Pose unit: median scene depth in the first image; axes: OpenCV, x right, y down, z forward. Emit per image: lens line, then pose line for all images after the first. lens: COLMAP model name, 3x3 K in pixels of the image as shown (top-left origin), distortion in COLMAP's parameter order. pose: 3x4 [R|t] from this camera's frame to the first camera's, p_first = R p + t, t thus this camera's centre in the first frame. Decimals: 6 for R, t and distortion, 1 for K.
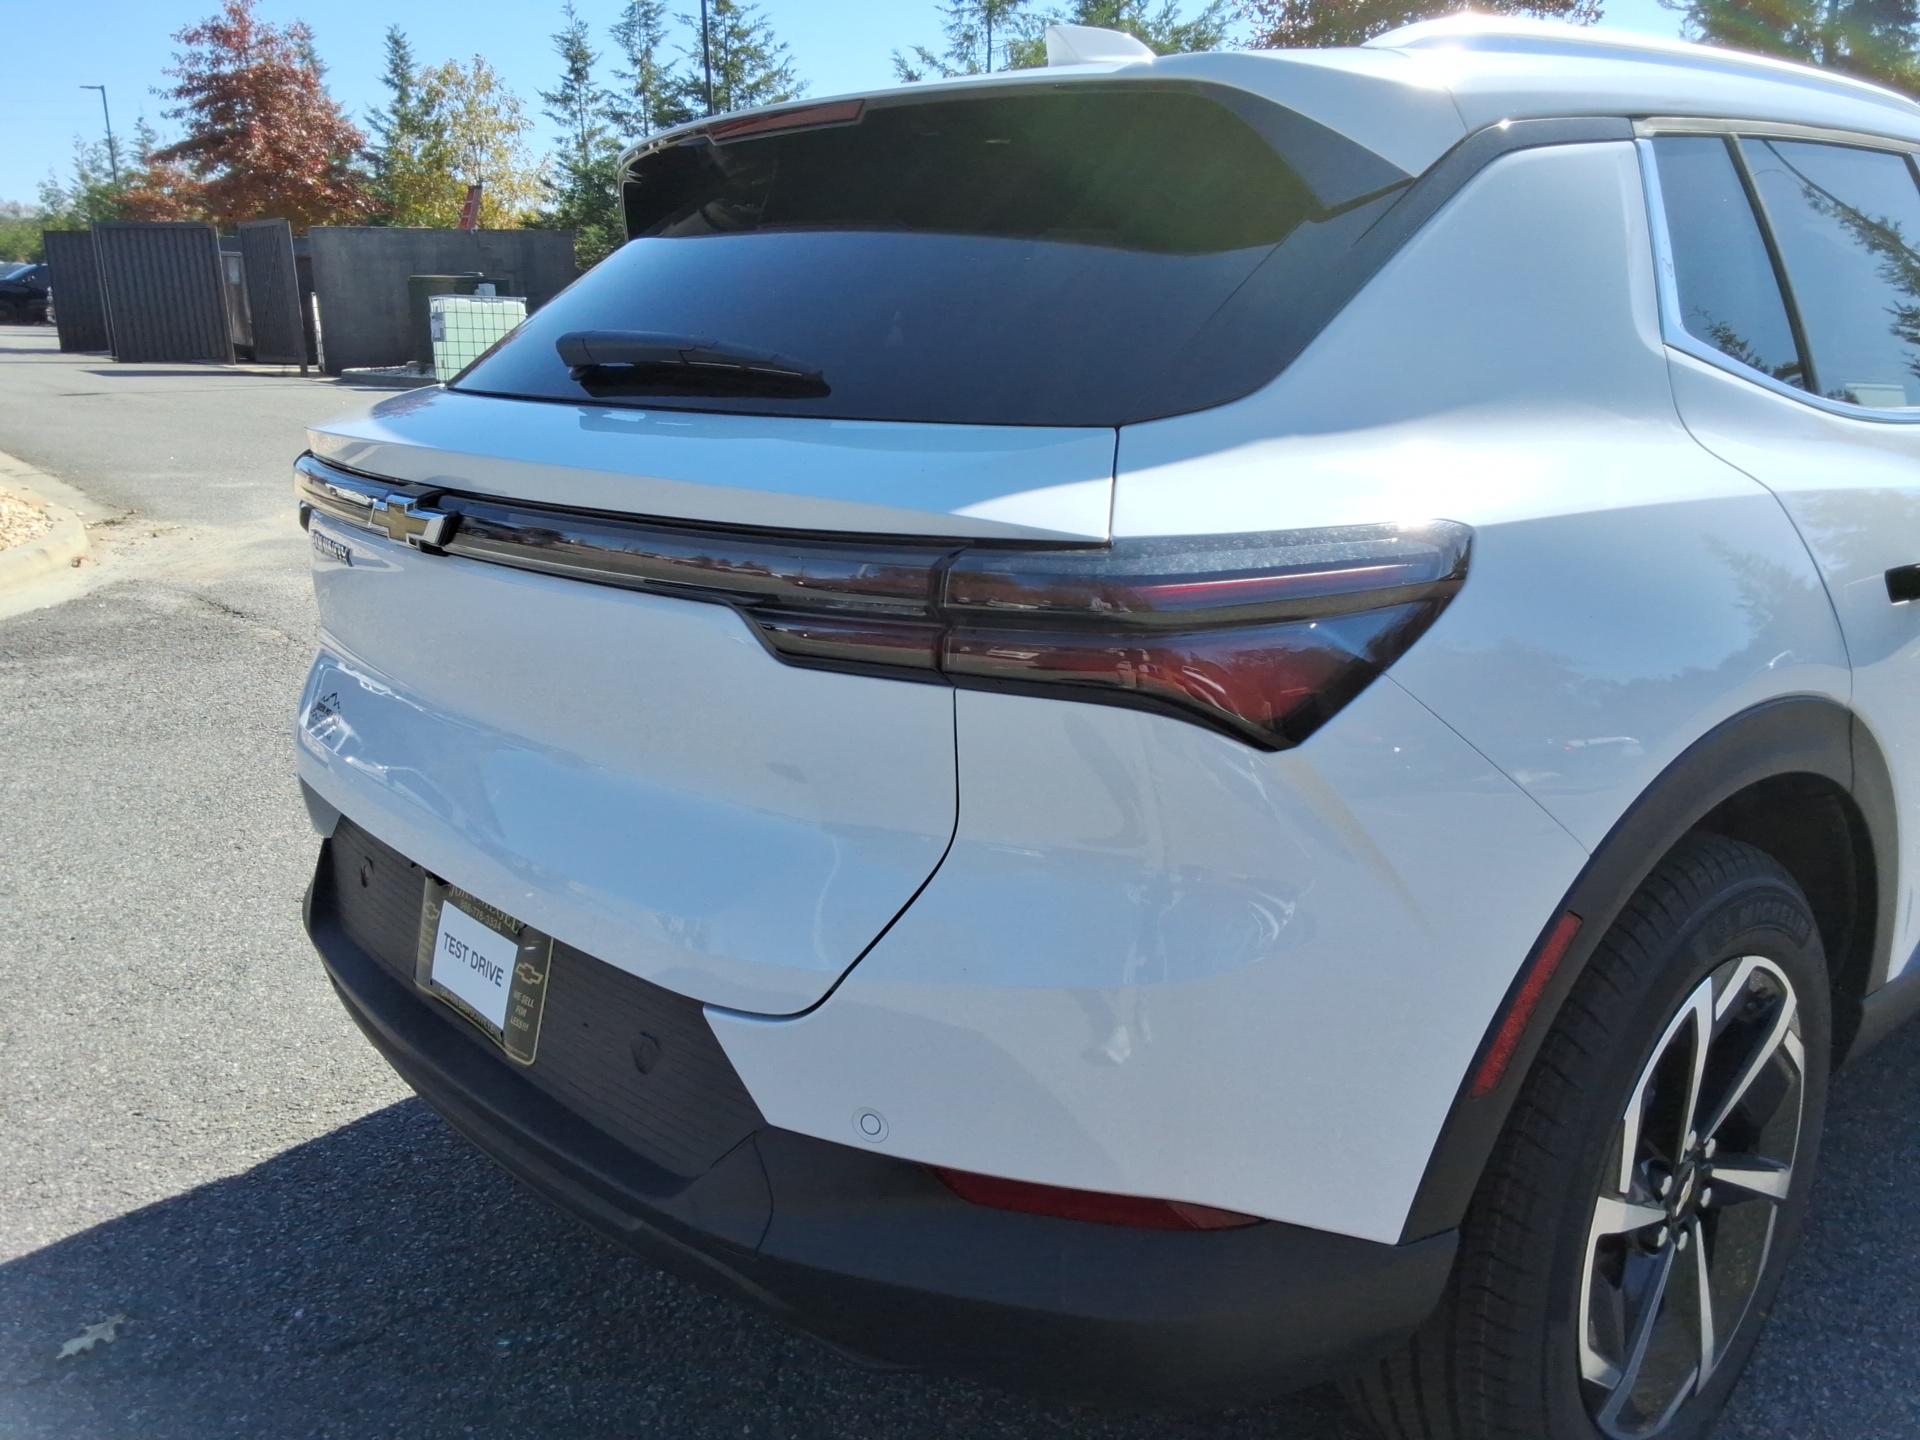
lens RADIAL K [[1539.0, 0, 963.6], [0, 1539.0, 703.8], [0, 0, 1]] dist [0.096789, -0.148566]
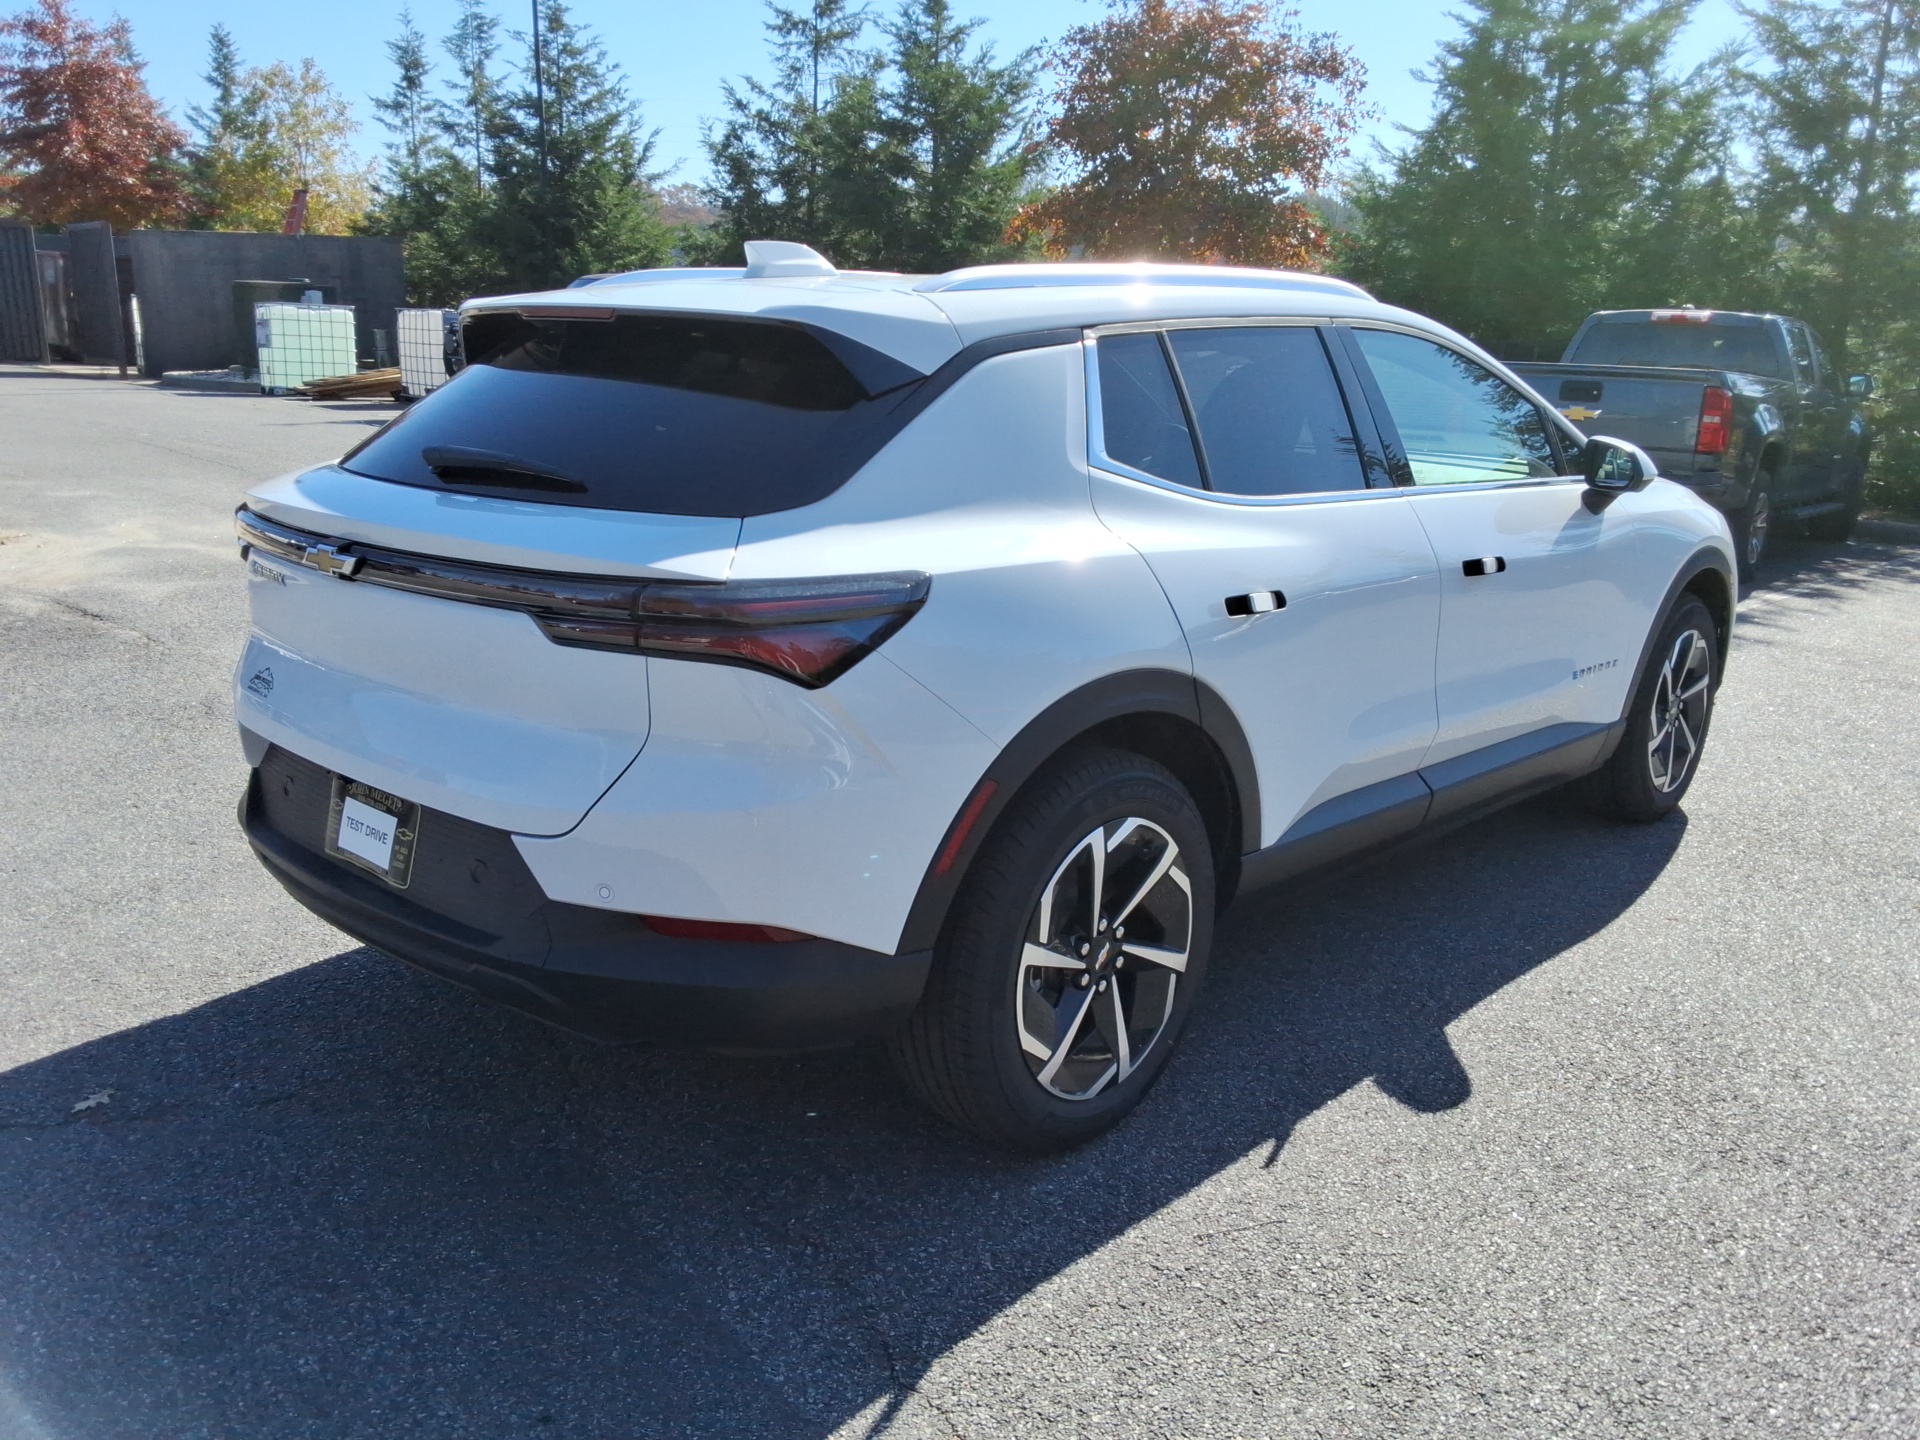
lens RADIAL K [[1539.0, 0, 969.9], [0, 1539.0, 694.7], [0, 0, 1]] dist [0.096789, -0.148566]
pose [[0.994457, 0.000203, 0.105143, 0.009345], [0.000943, 0.999941, -0.010844, 0.002843], [-0.105139, 0.010883, 0.994398, -0.046240]]
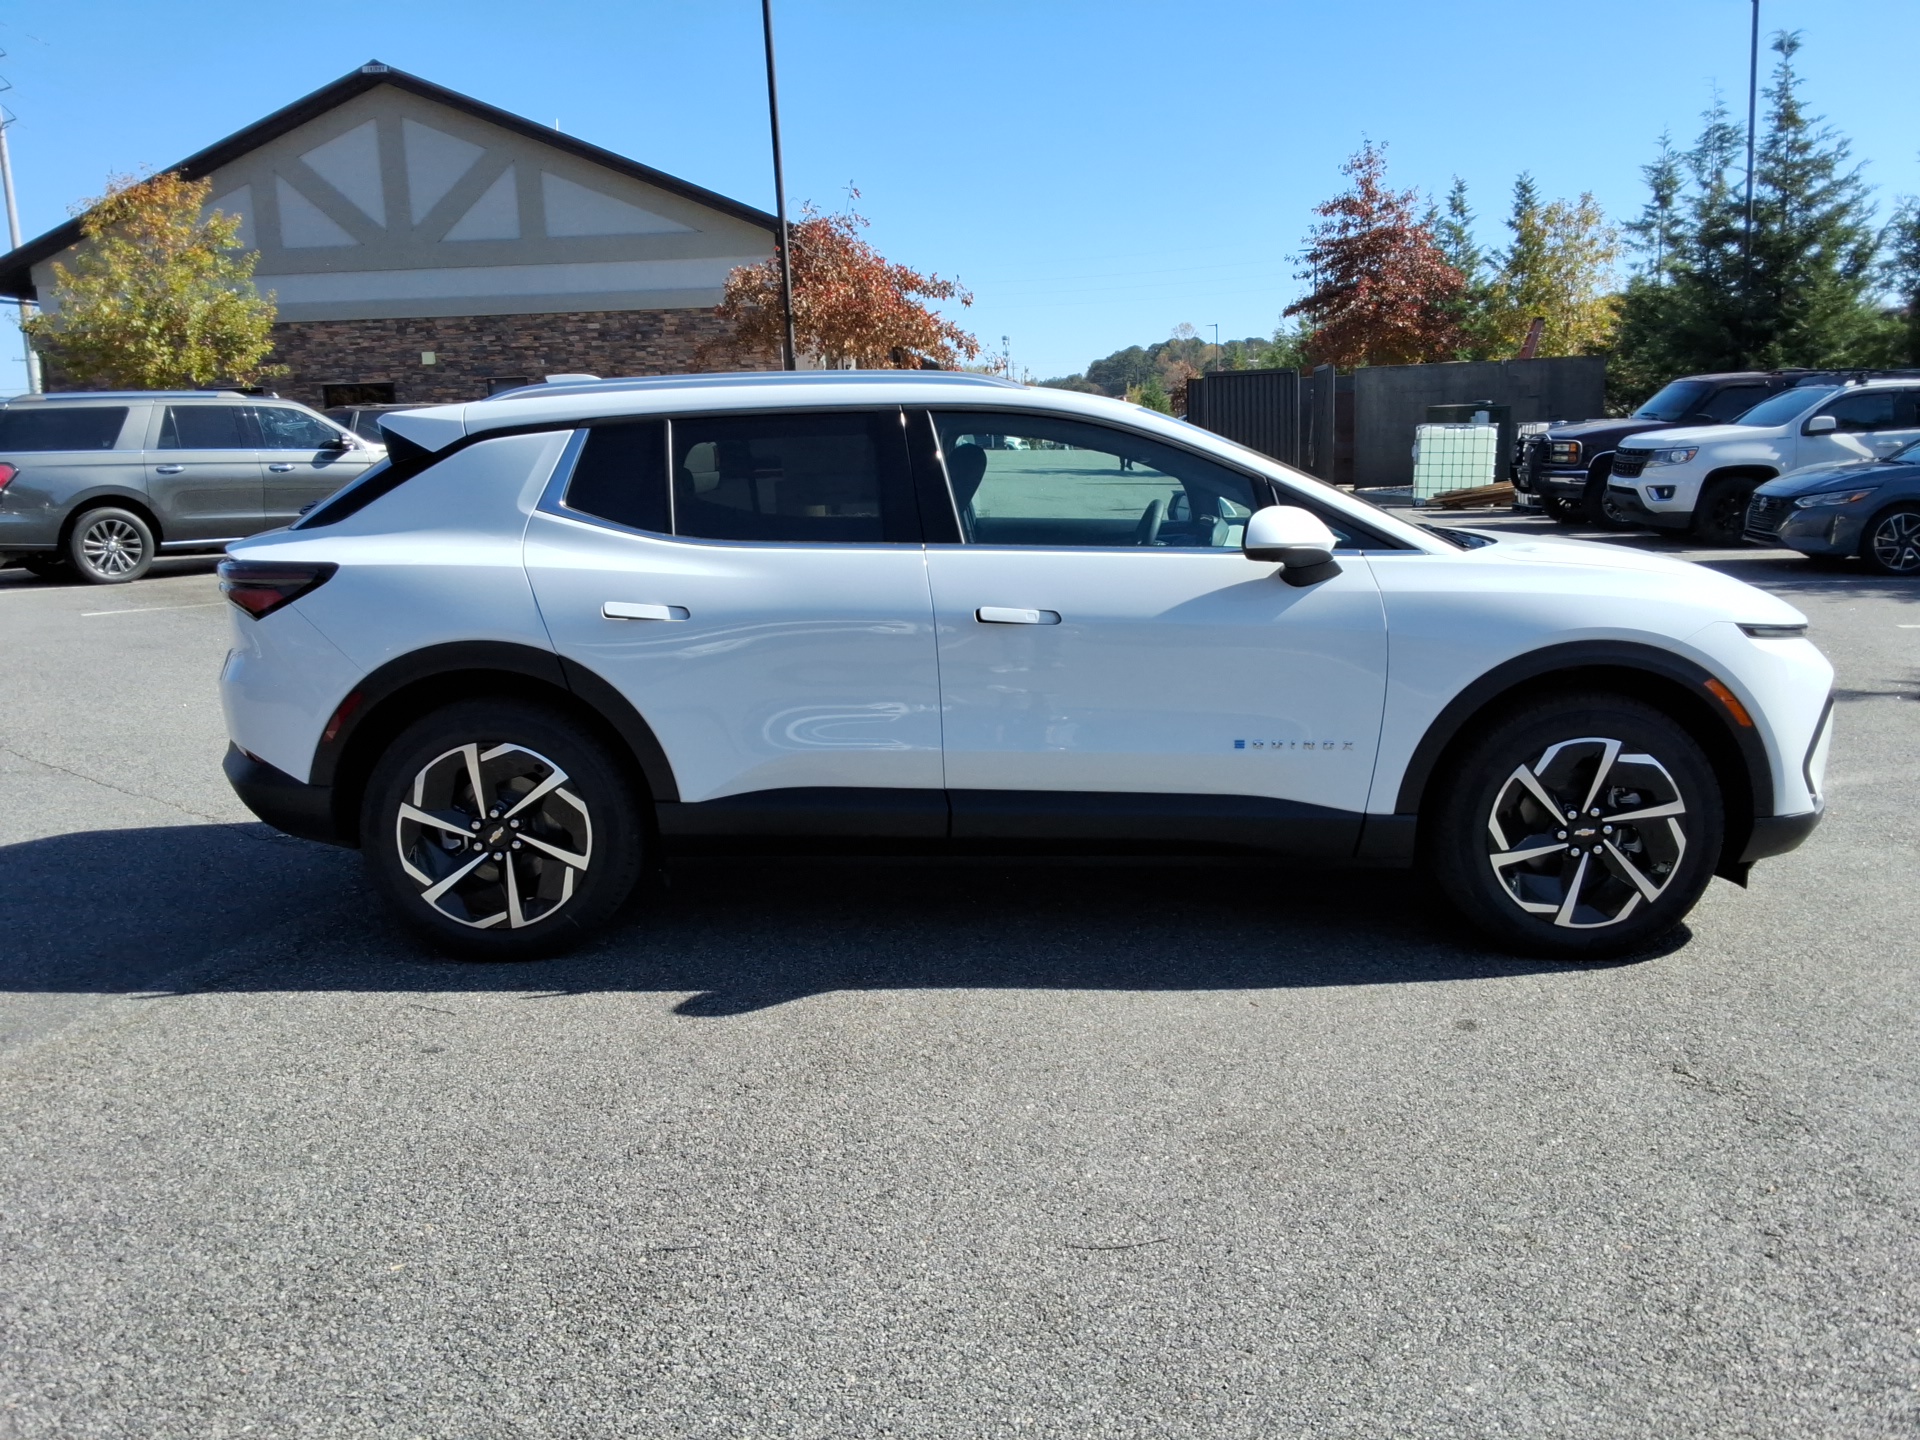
lens RADIAL K [[1539.0, 0, 958.4], [0, 1539.0, 684.8], [0, 0, 1]] dist [0.096789, -0.148566]
pose [[0.734425, 0.092049, -0.672419, 0.184334], [-0.146802, 0.988851, -0.024973, 0.001264], [0.662623, 0.117053, 0.739749, -0.028136]]
